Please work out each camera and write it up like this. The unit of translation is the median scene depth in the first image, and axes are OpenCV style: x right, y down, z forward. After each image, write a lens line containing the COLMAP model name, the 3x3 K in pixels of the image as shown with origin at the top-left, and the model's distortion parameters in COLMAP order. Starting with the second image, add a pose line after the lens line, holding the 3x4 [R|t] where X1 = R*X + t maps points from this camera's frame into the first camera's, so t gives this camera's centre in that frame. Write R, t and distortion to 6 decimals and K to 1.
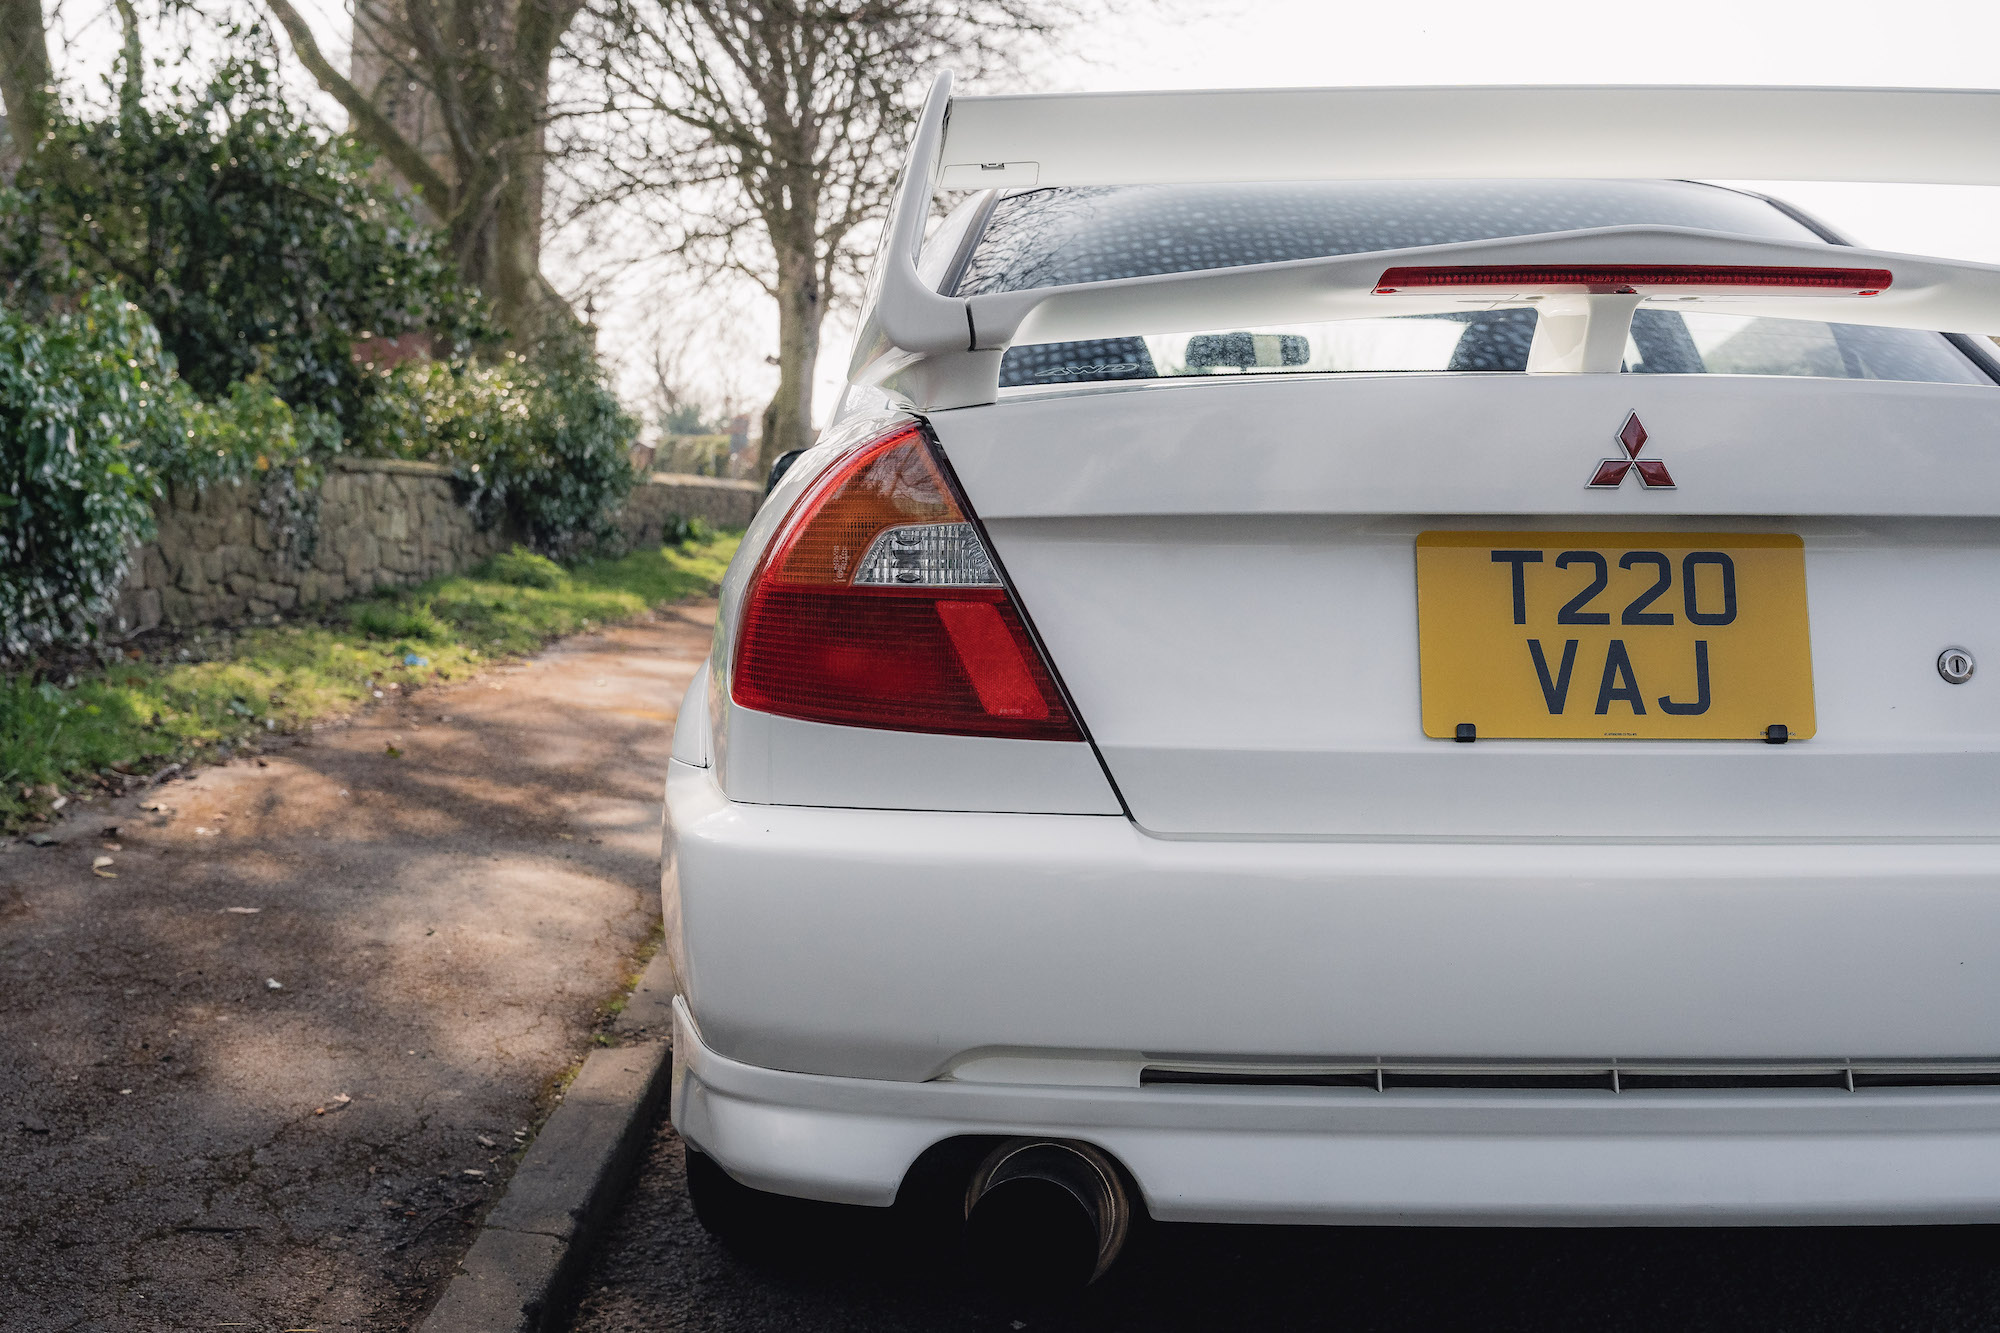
lens RADIAL K [[2186.4, 0, 948.7], [0, 2186.4, 632.1], [0, 0, 1]] dist [0.009473, 0.000000]
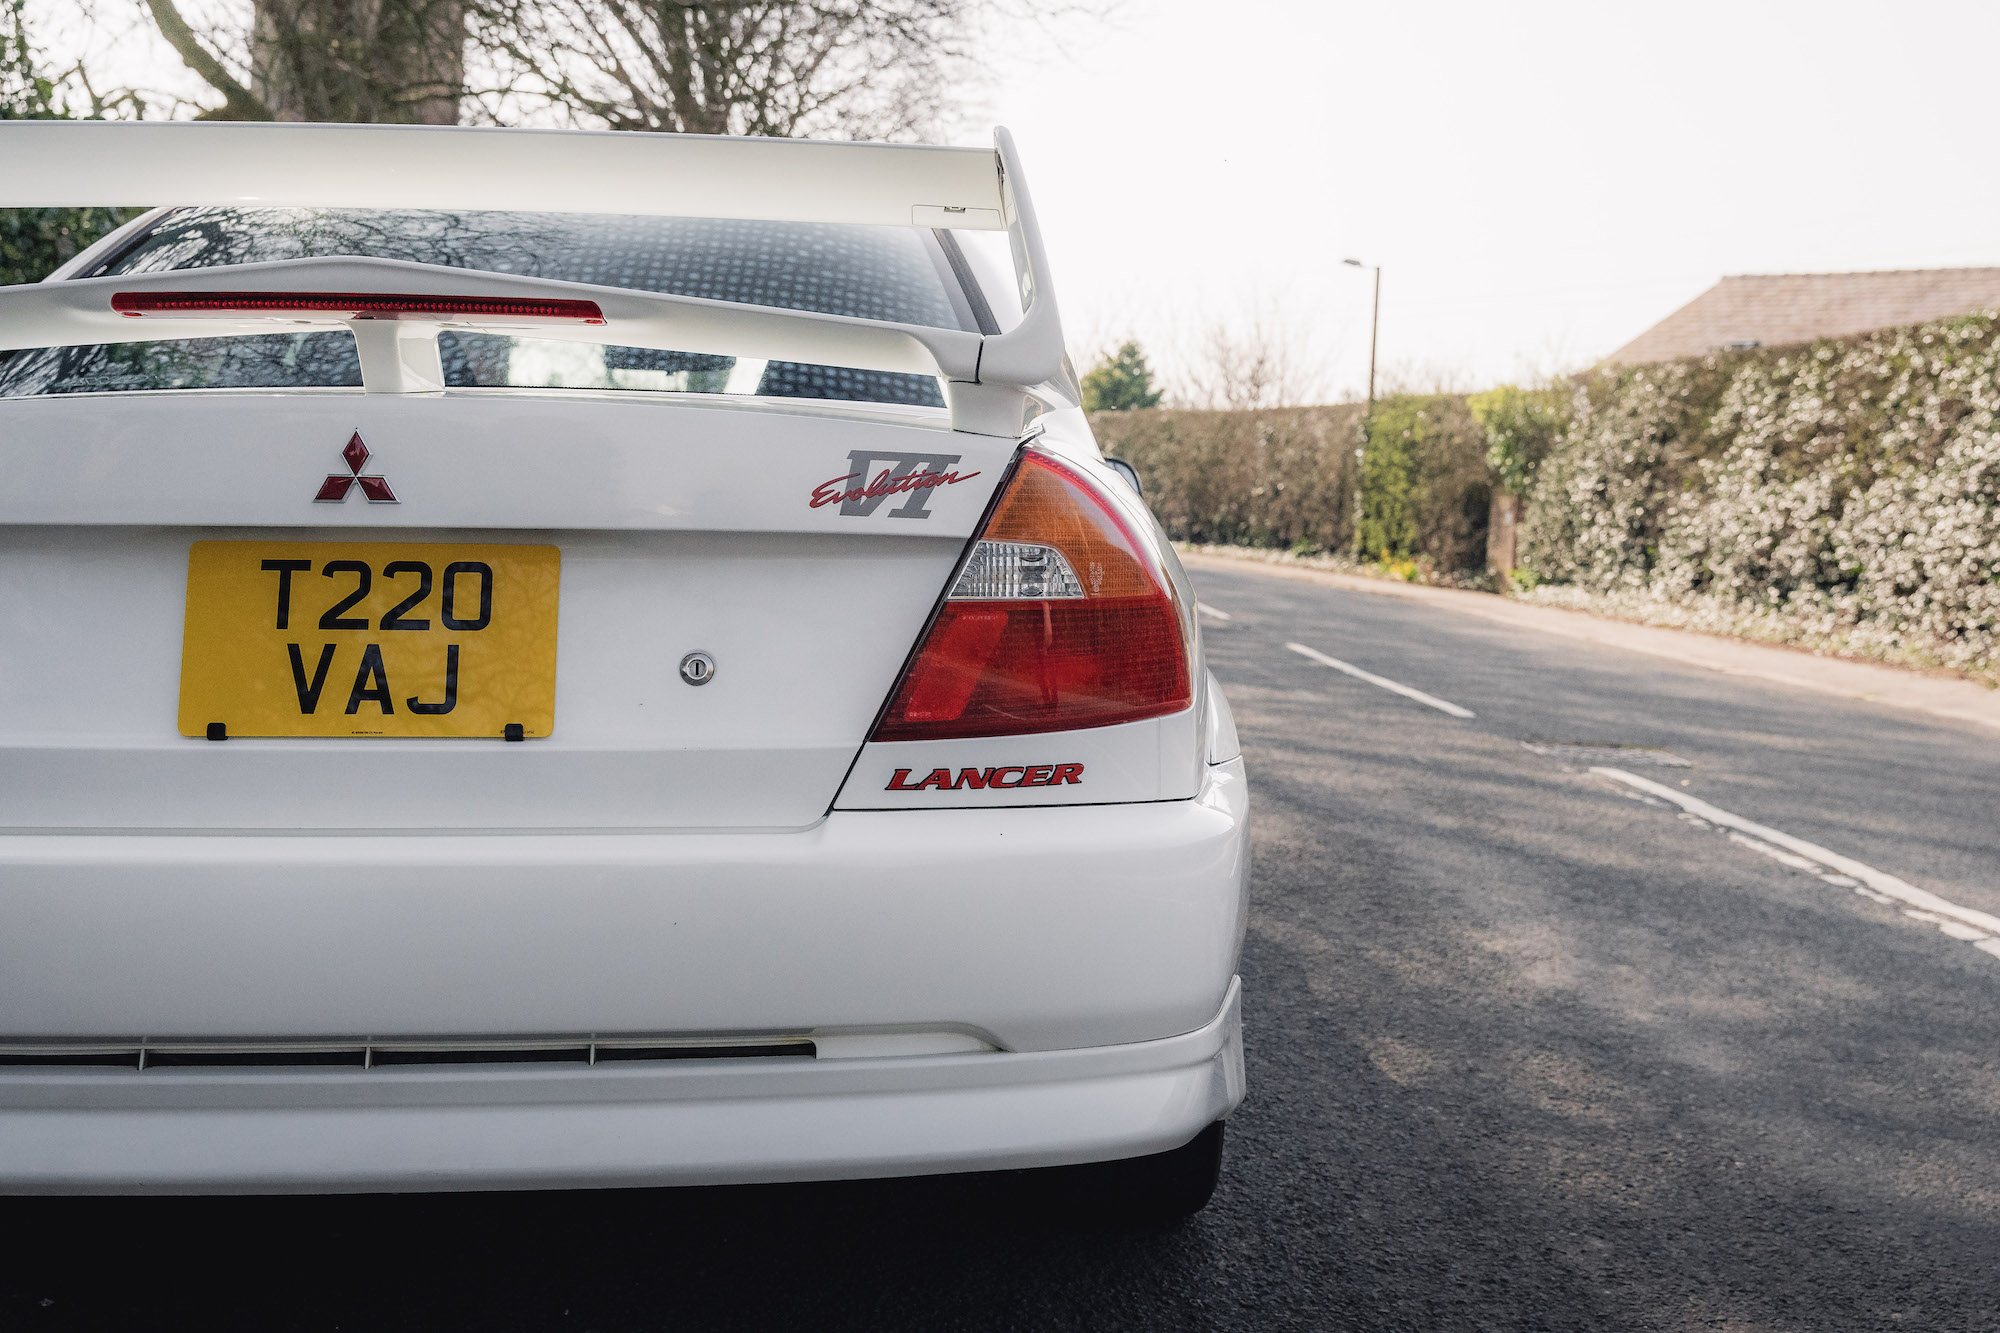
lens RADIAL K [[2216.4, 0, 1064.8], [0, 2216.4, 626.3], [0, 0, 1]] dist [-0.000152, 0.000000]
pose [[0.997951, 0.001123, 0.063980, 0.369505], [-0.001142, 0.999999, 0.000266, -0.003683], [-0.063980, -0.000339, 0.997951, -0.063780]]
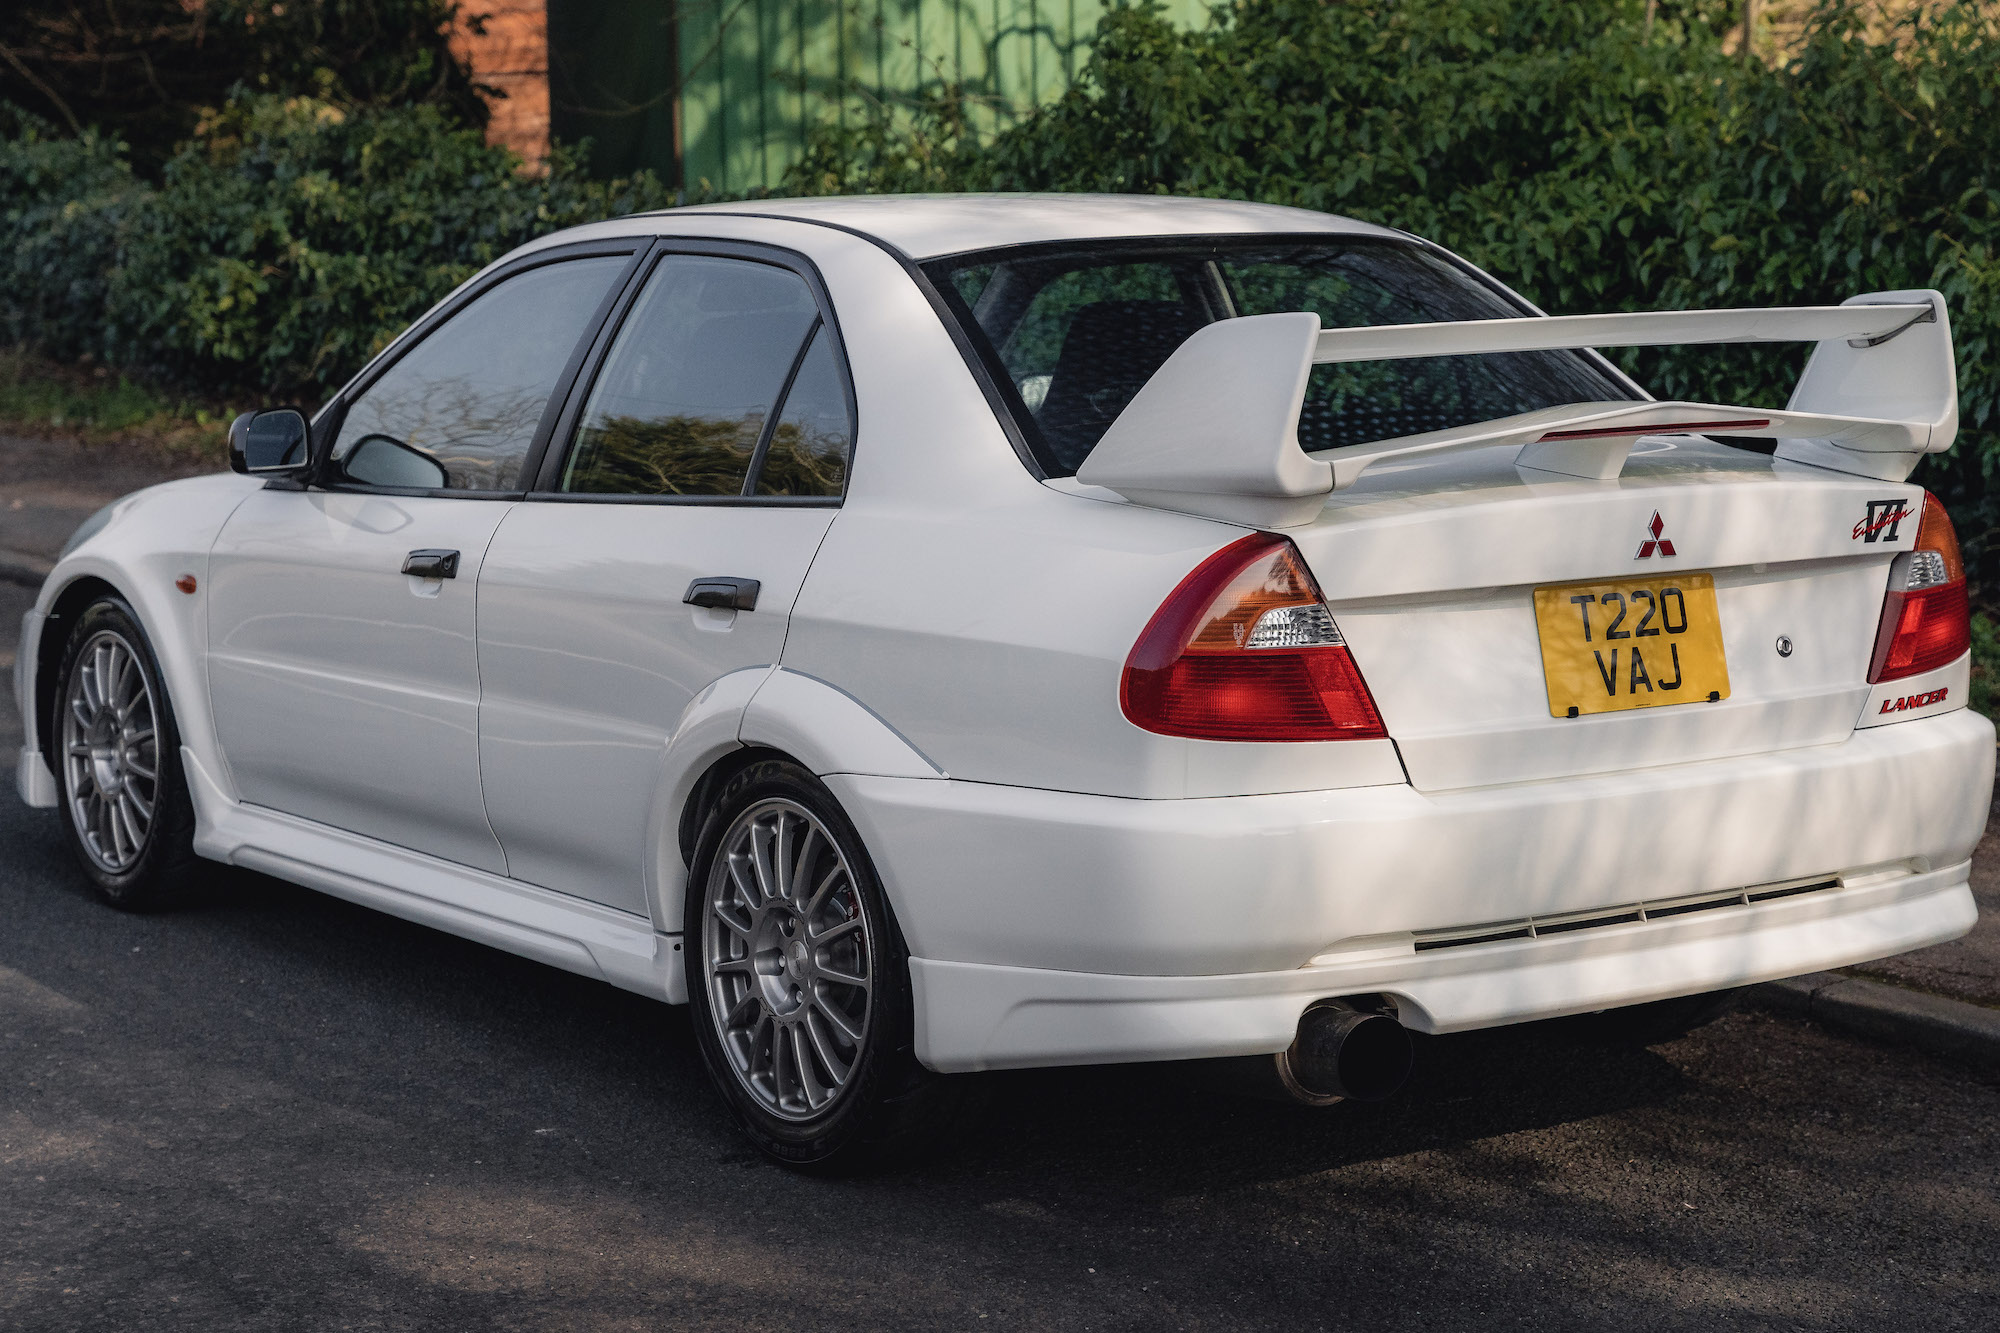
lens RADIAL K [[4056.5, 0, 1024.8], [0, 4056.5, 628.4], [0, 0, 1]] dist [0.053830, 0.000000]
pose [[0.827215, -0.074876, 0.556874, -1.128779], [0.037722, 0.996246, 0.077919, -0.169236], [-0.560617, -0.043449, 0.826934, -0.800447]]
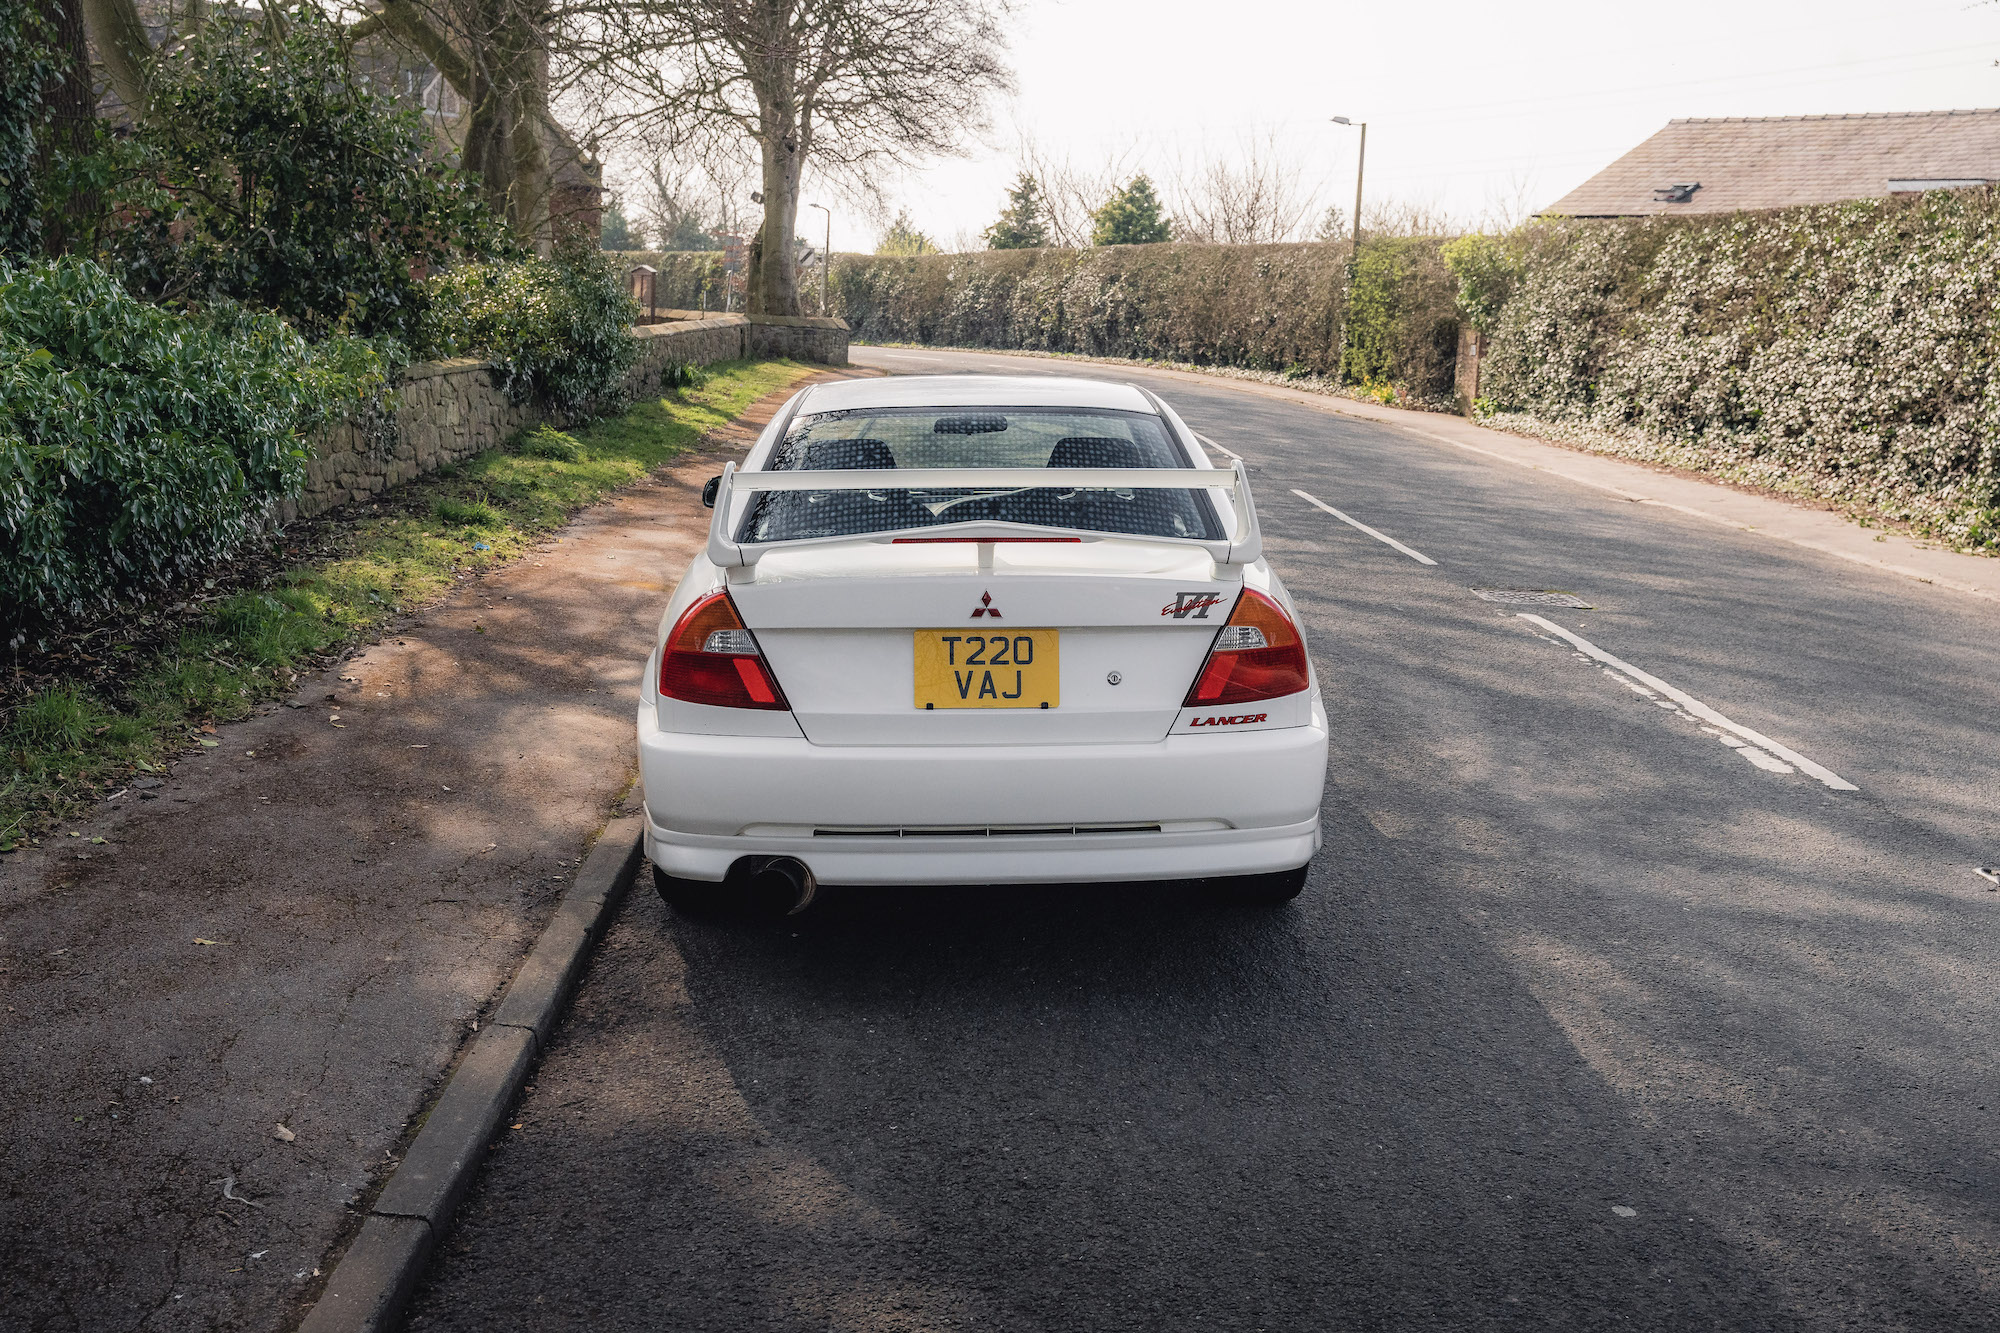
lens RADIAL K [[2009.3, 0, 1012.3], [0, 2009.3, 673.4], [0, 0, 1]] dist [-0.002709, 0.000000]
pose [[0.999306, -0.011391, 0.035455, 0.160172], [0.006762, 0.991746, 0.128040, -0.199144], [-0.036621, -0.127711, 0.991135, -0.933431]]
